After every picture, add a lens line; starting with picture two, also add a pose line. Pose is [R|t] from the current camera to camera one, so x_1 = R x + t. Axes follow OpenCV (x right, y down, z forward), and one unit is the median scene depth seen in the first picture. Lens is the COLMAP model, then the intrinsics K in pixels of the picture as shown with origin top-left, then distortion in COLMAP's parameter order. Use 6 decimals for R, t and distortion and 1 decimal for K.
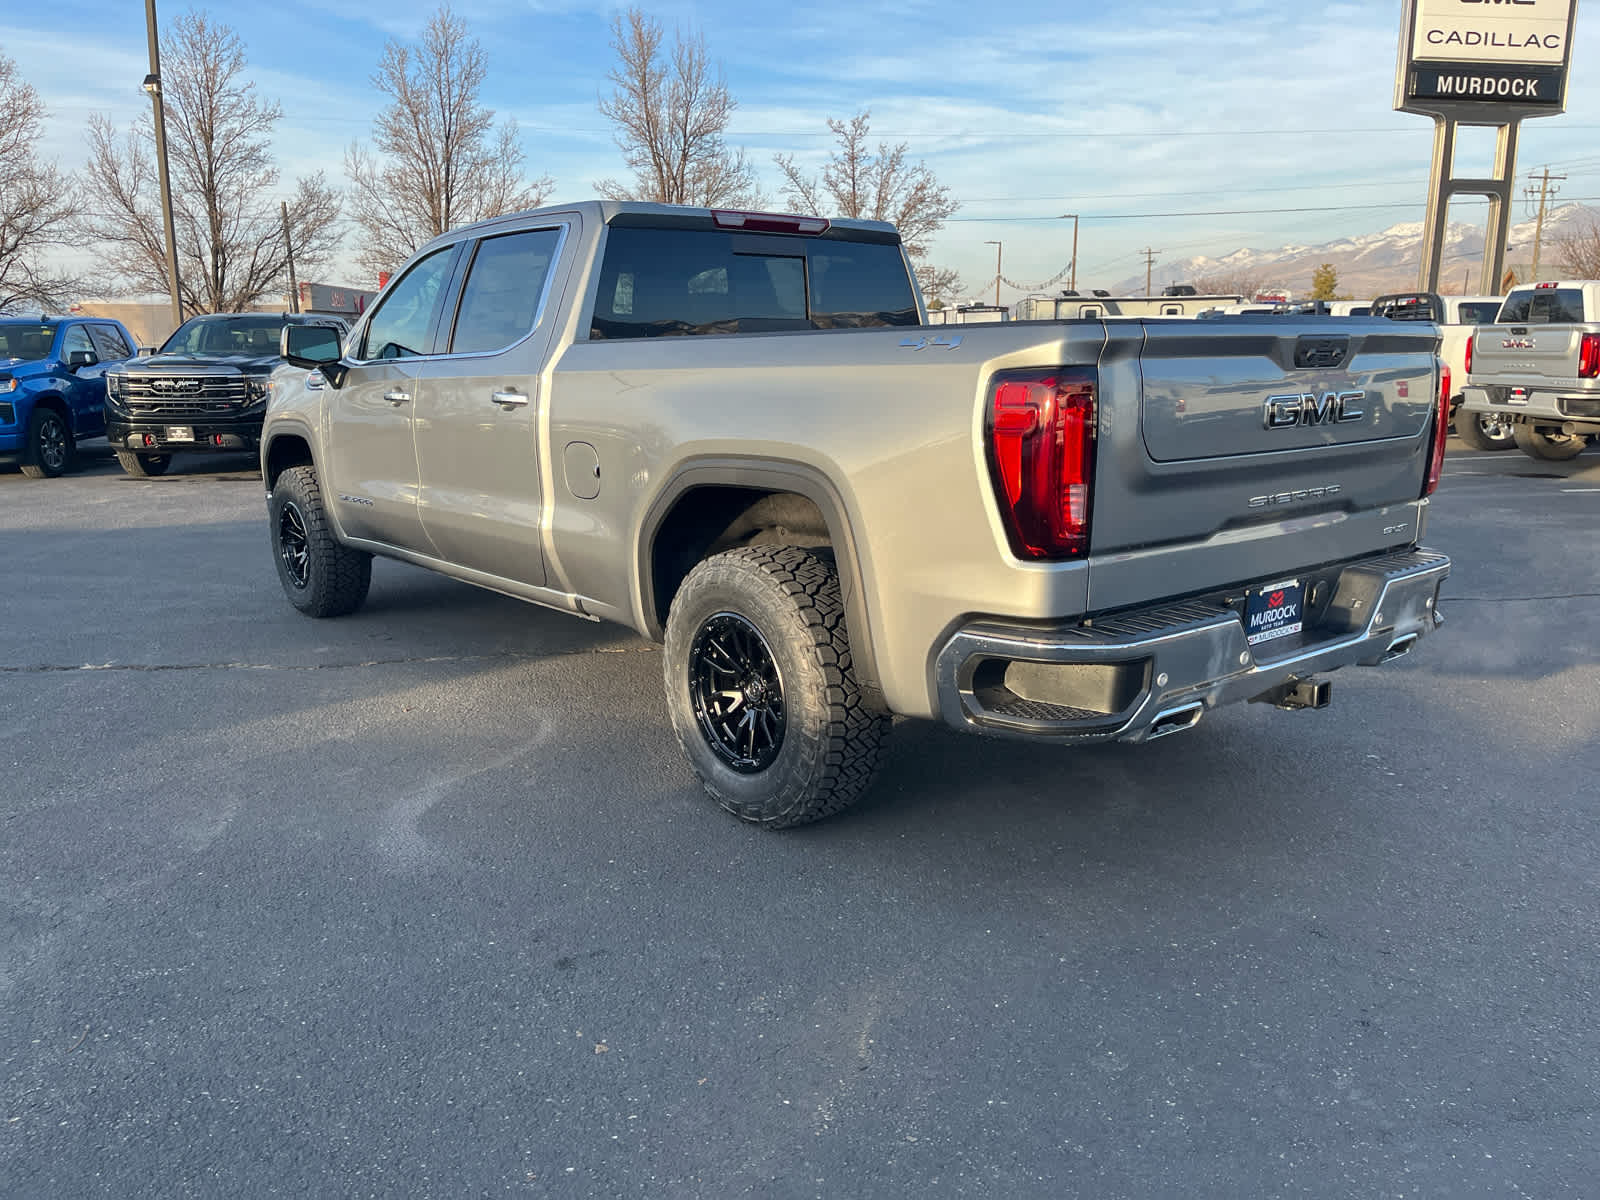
lens RADIAL K [[1193.7, 0, 807.0], [0, 1193.7, 609.1], [0, 0, 1]] dist [0.084915, -0.109894]
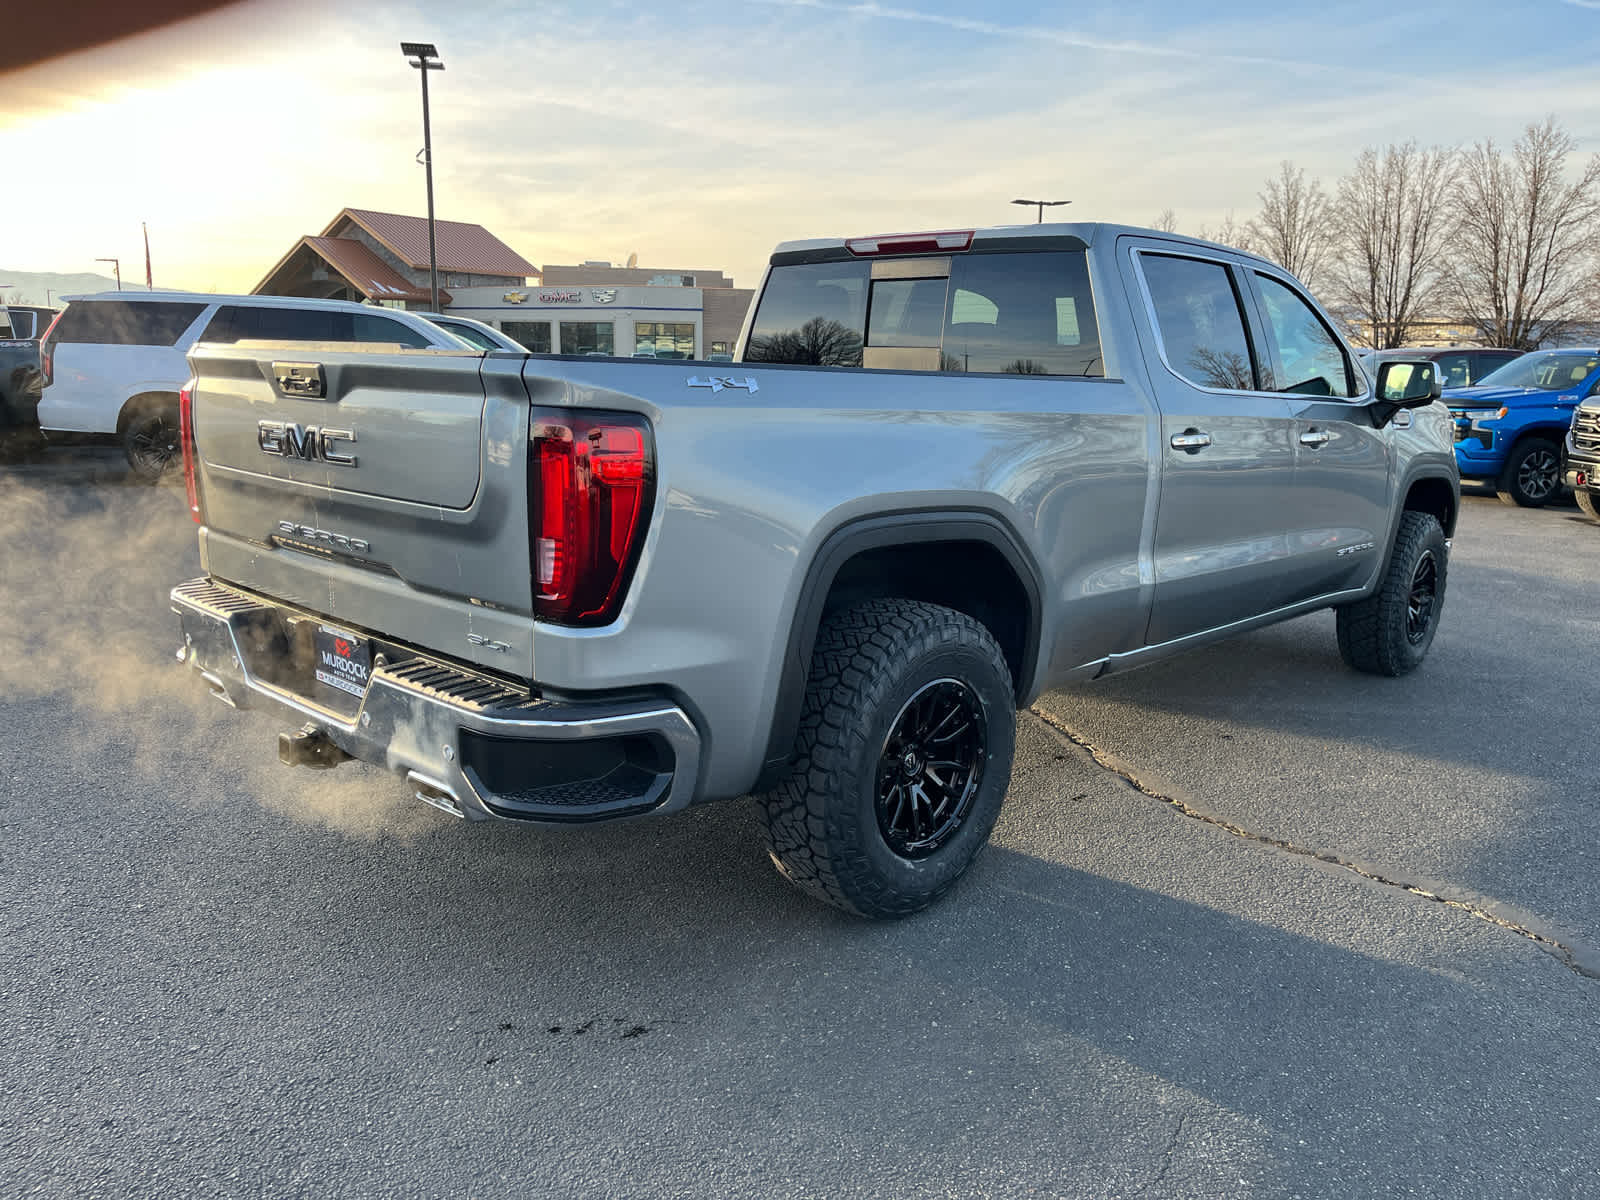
lens RADIAL K [[1213.7, 0, 800.0], [0, 1213.7, 600.0], [0, 0, 1]] dist [0.029304, -0.000241]
pose [[0.134151, 0.202257, -0.970101, 1.337987], [-0.235984, 0.957307, 0.166956, -0.281977], [0.962453, 0.206531, 0.176153, 1.172141]]
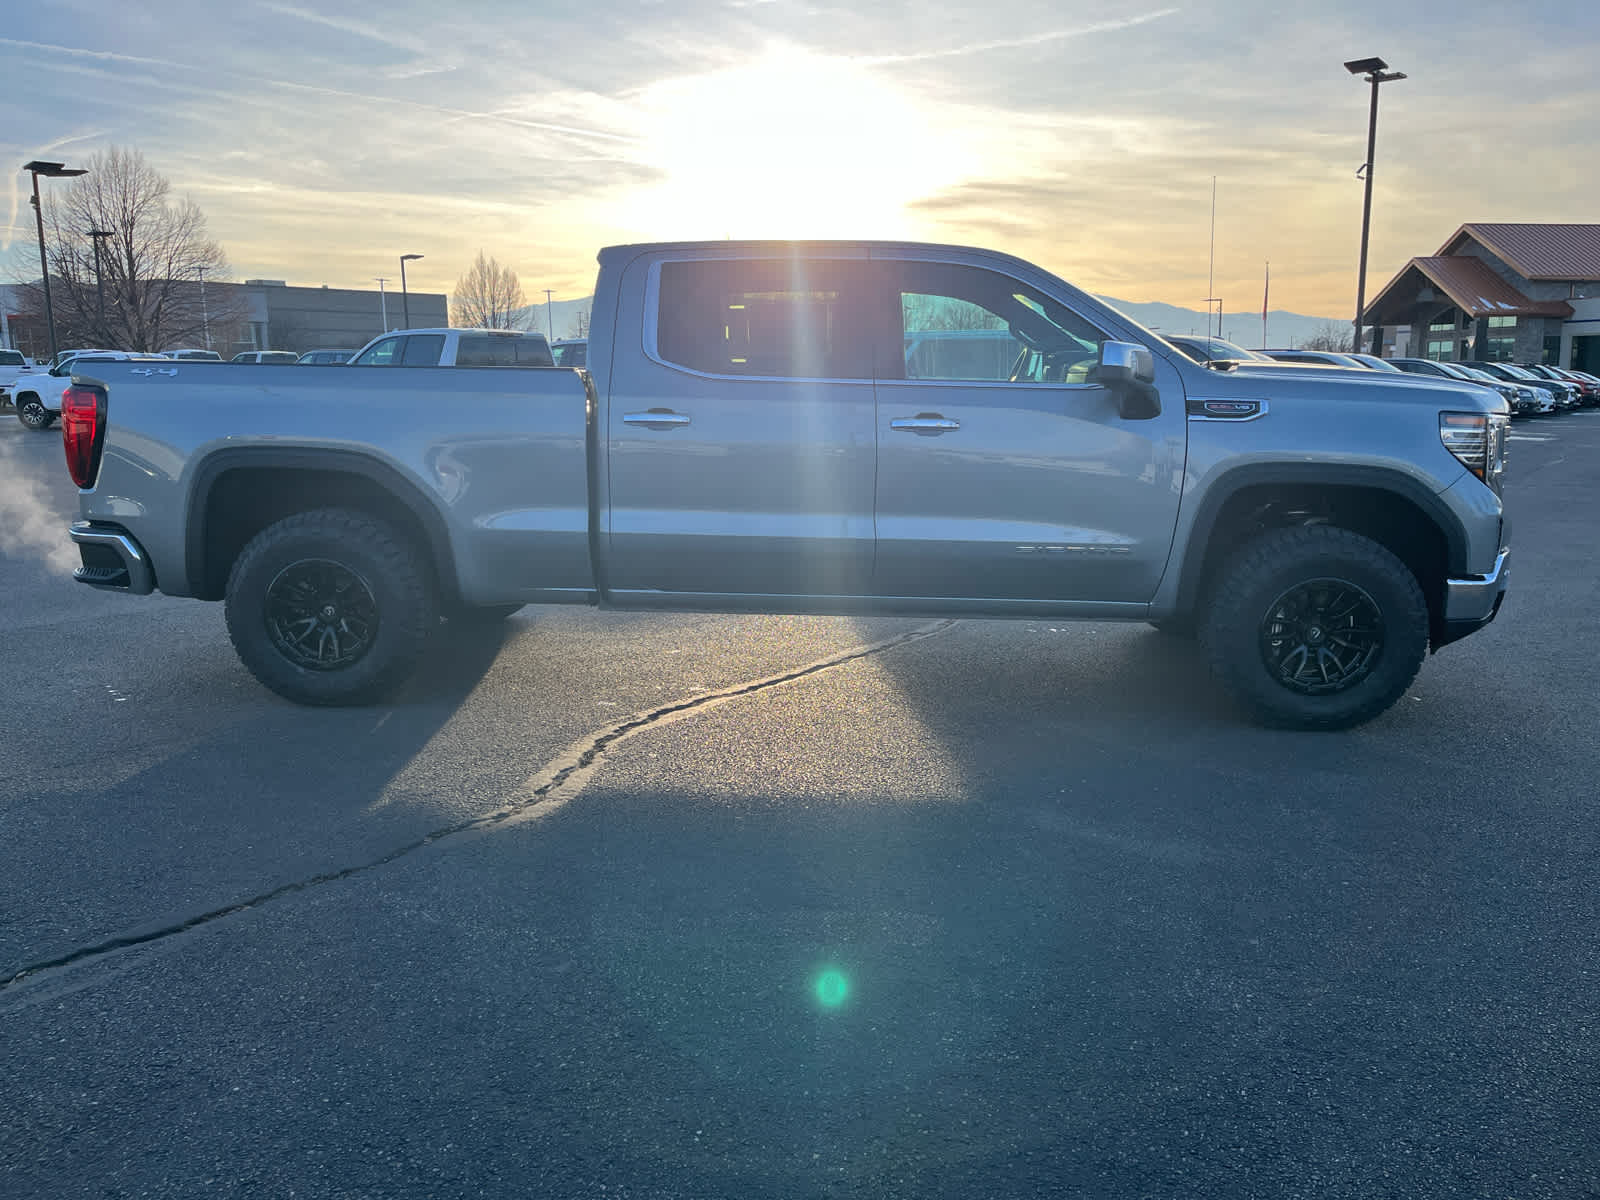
lens RADIAL K [[1193.7, 0, 807.0], [0, 1193.7, 609.1], [0, 0, 1]] dist [0.084915, -0.109894]
pose [[-0.674453, 0.150726, -0.722769, 1.121259], [-0.148235, 0.931362, 0.332552, -0.628130], [0.723284, 0.331430, -0.605817, 2.872932]]
